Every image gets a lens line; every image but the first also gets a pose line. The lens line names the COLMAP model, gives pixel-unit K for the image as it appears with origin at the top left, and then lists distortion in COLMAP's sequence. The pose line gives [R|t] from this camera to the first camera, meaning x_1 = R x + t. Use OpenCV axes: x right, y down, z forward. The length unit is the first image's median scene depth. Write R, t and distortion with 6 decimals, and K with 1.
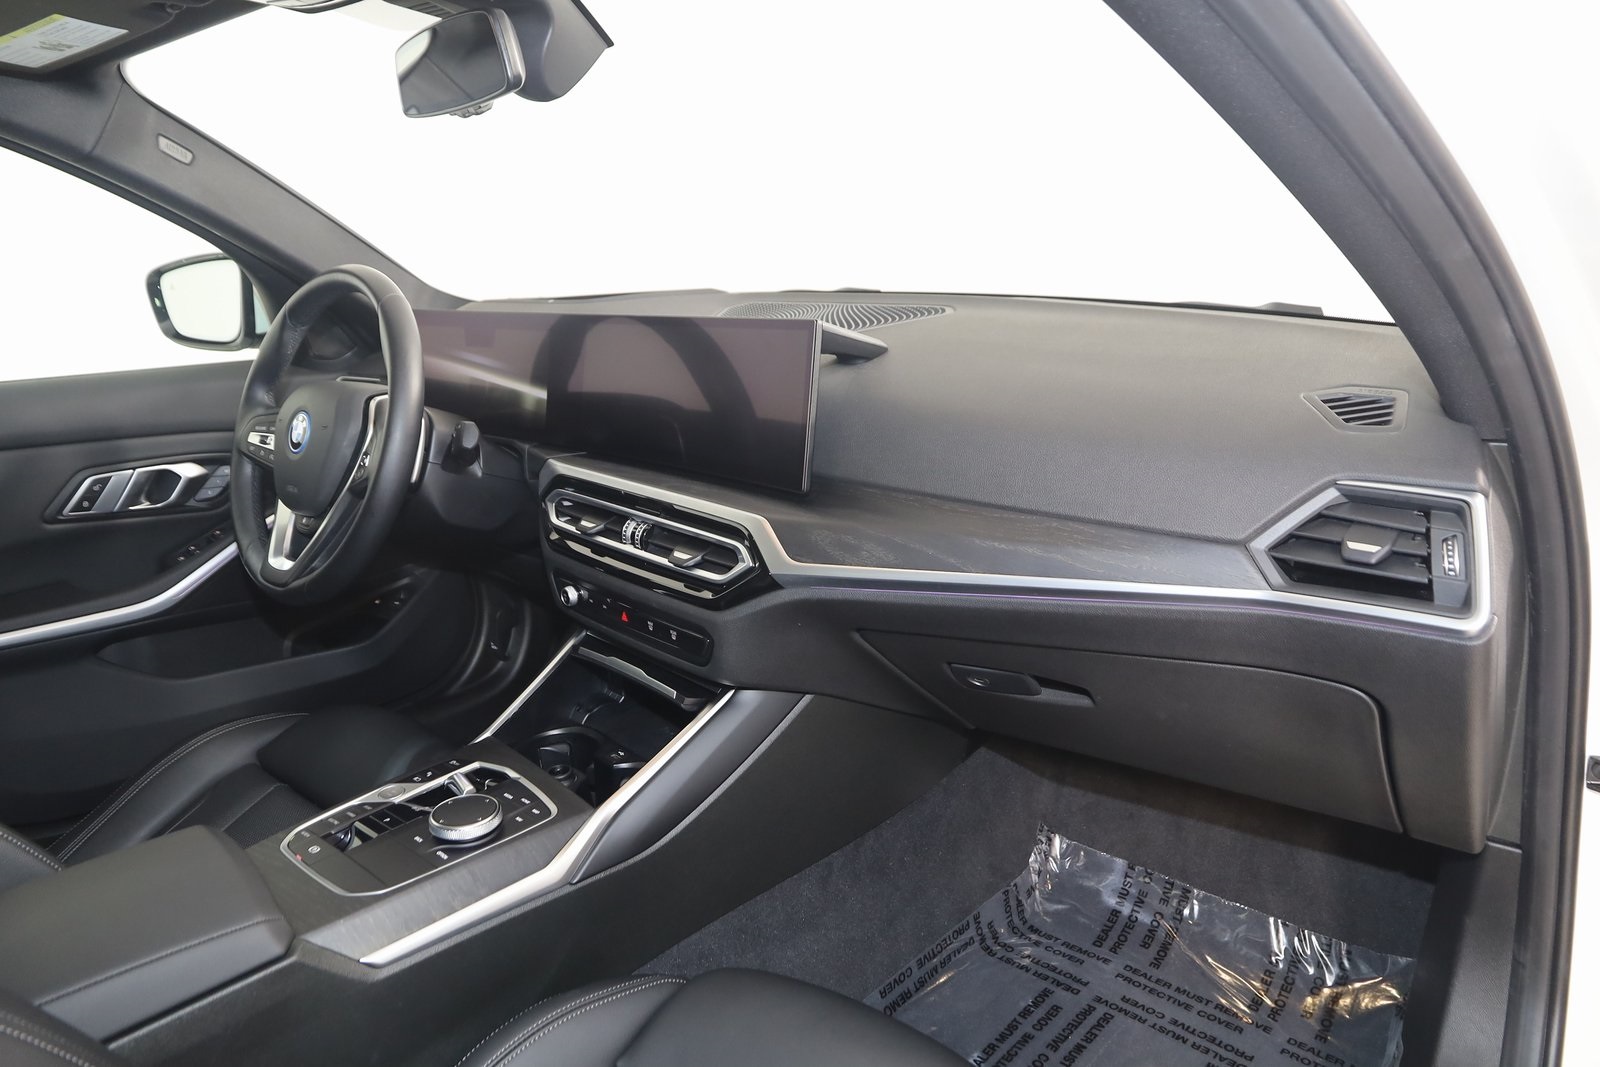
lens RADIAL K [[1094.9, 0, 819.4], [0, 1094.9, 505.5], [0, 0, 1]] dist [-0.103925, 0.045652]
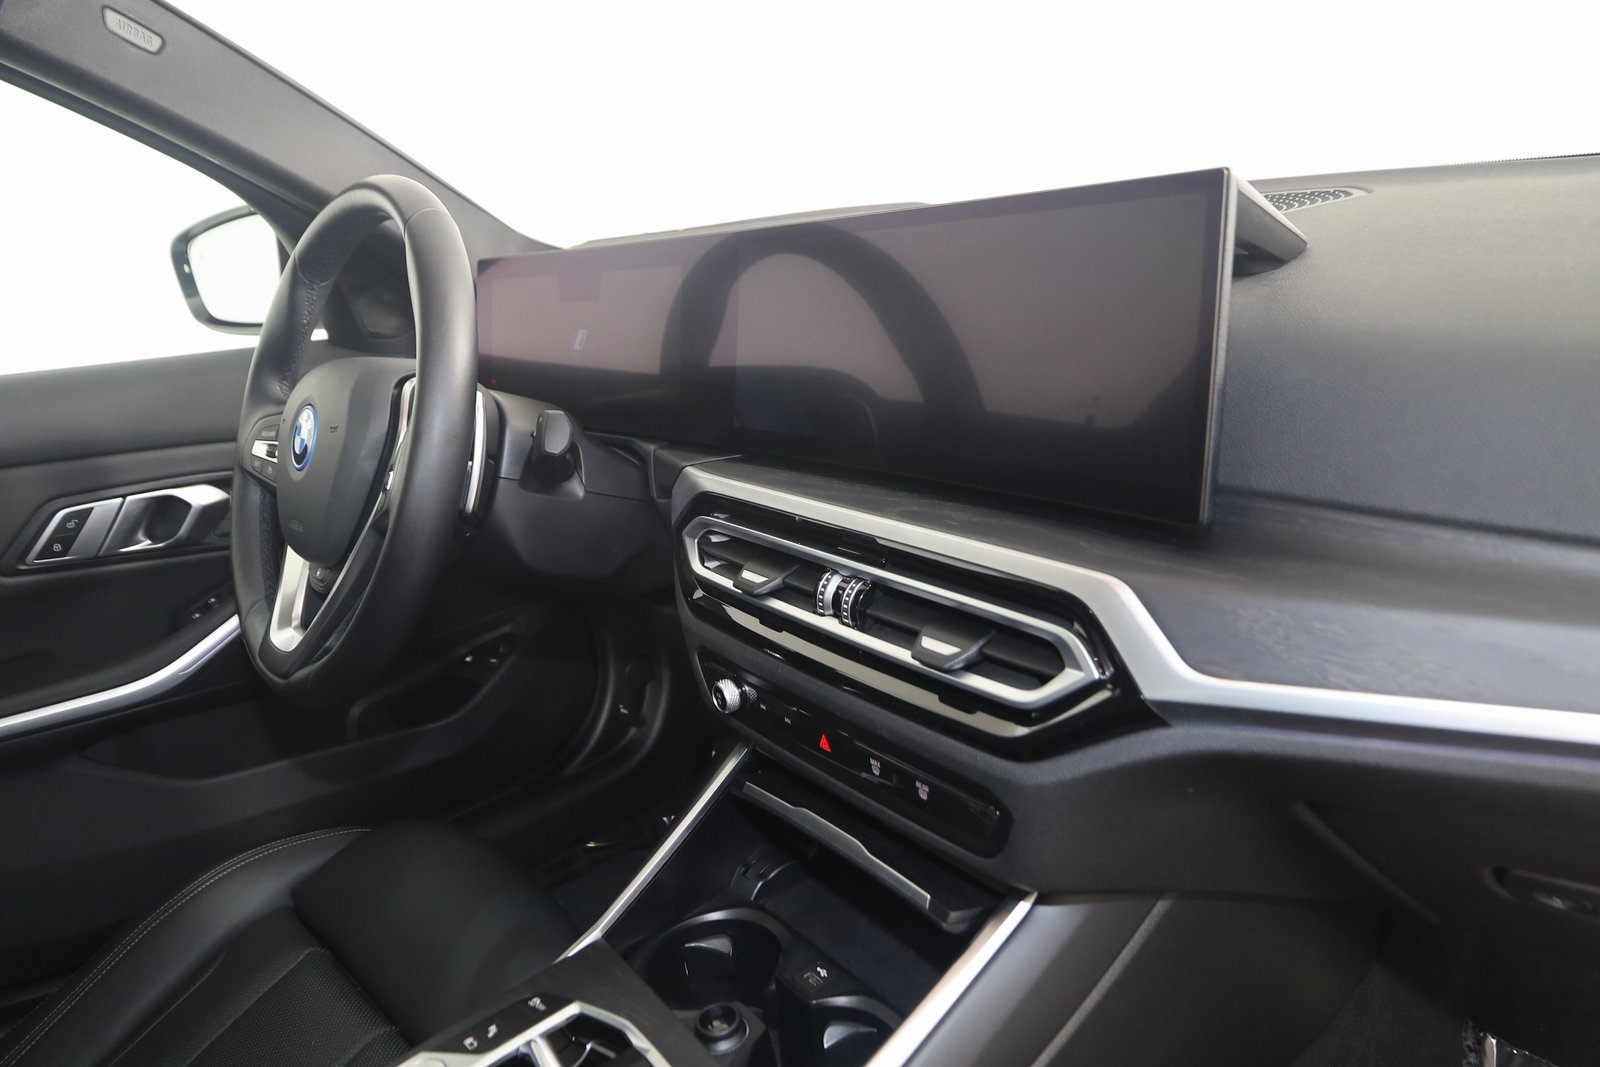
lens RADIAL K [[1094.9, 0, 817.7], [0, 1094.9, 495.6], [0, 0, 1]] dist [-0.103925, 0.045652]
pose [[0.991512, -0.026726, -0.127242, -0.097394], [0.026224, 0.999640, -0.005622, -0.021672], [0.127347, 0.002238, 0.991856, 0.399443]]
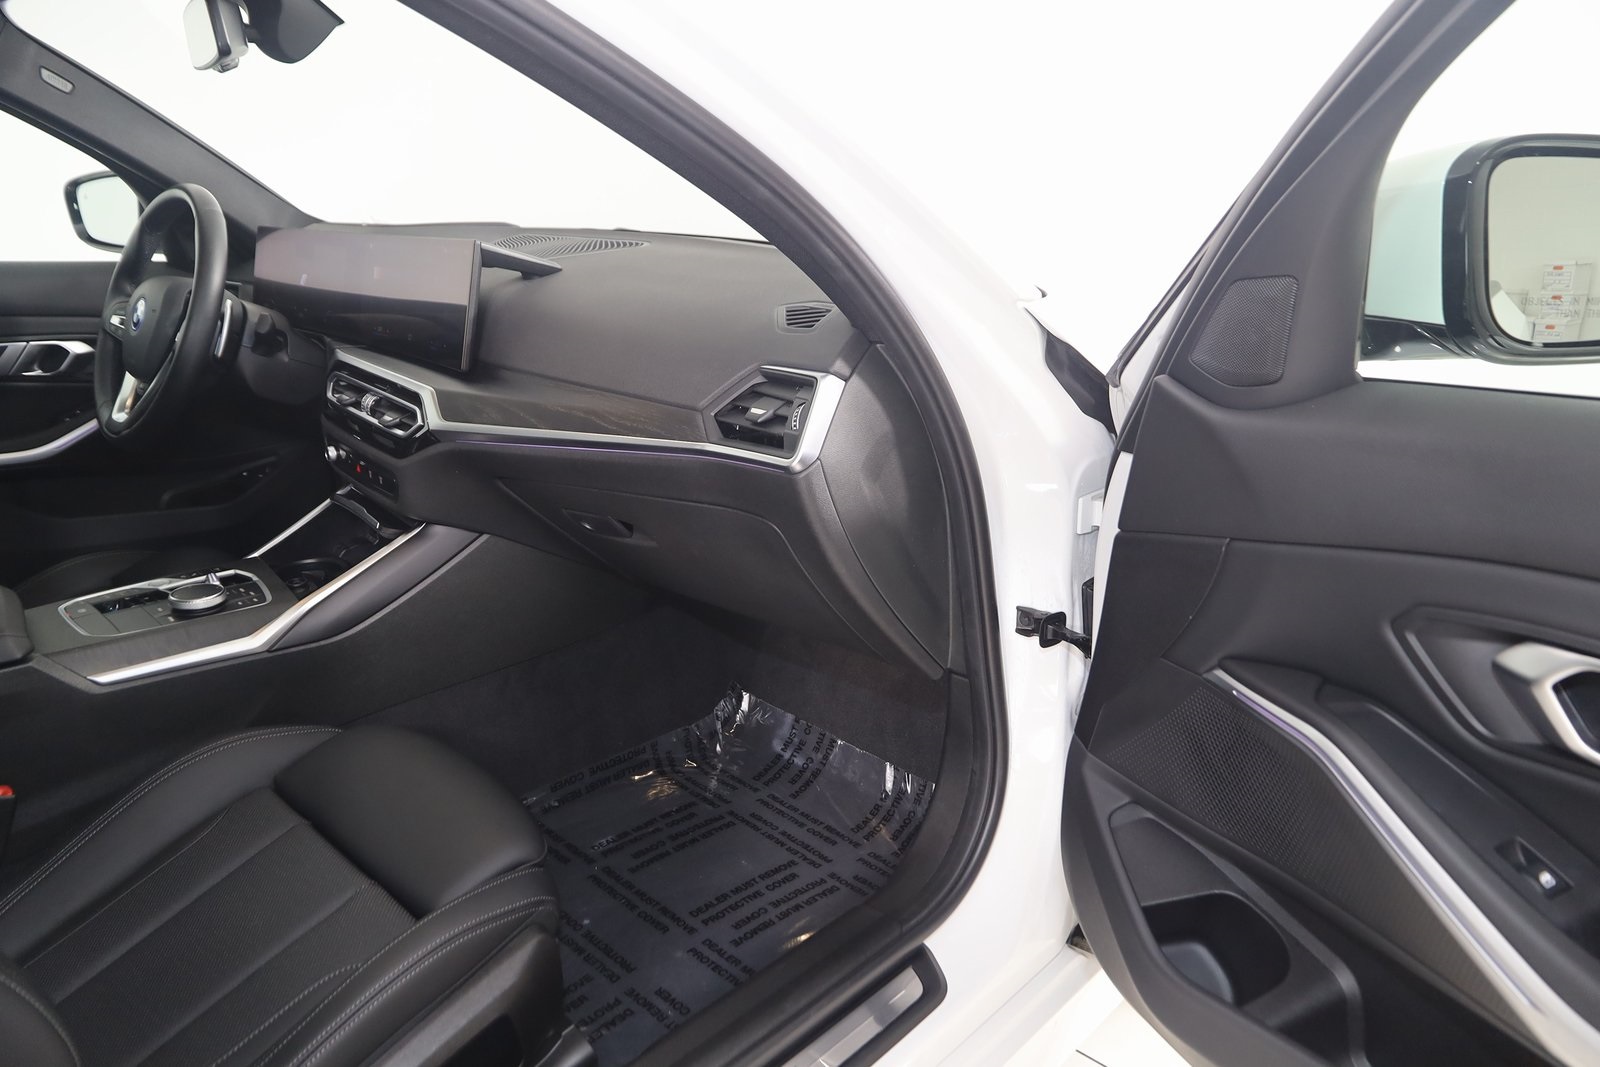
lens RADIAL K [[1094.9, 0, 833.6], [0, 1094.9, 518.2], [0, 0, 1]] dist [-0.103925, 0.045652]
pose [[0.997376, 0.071474, -0.011507, 0.363322], [-0.070993, 0.996758, 0.037856, 0.066726], [0.014175, -0.036940, 0.999217, -0.235912]]
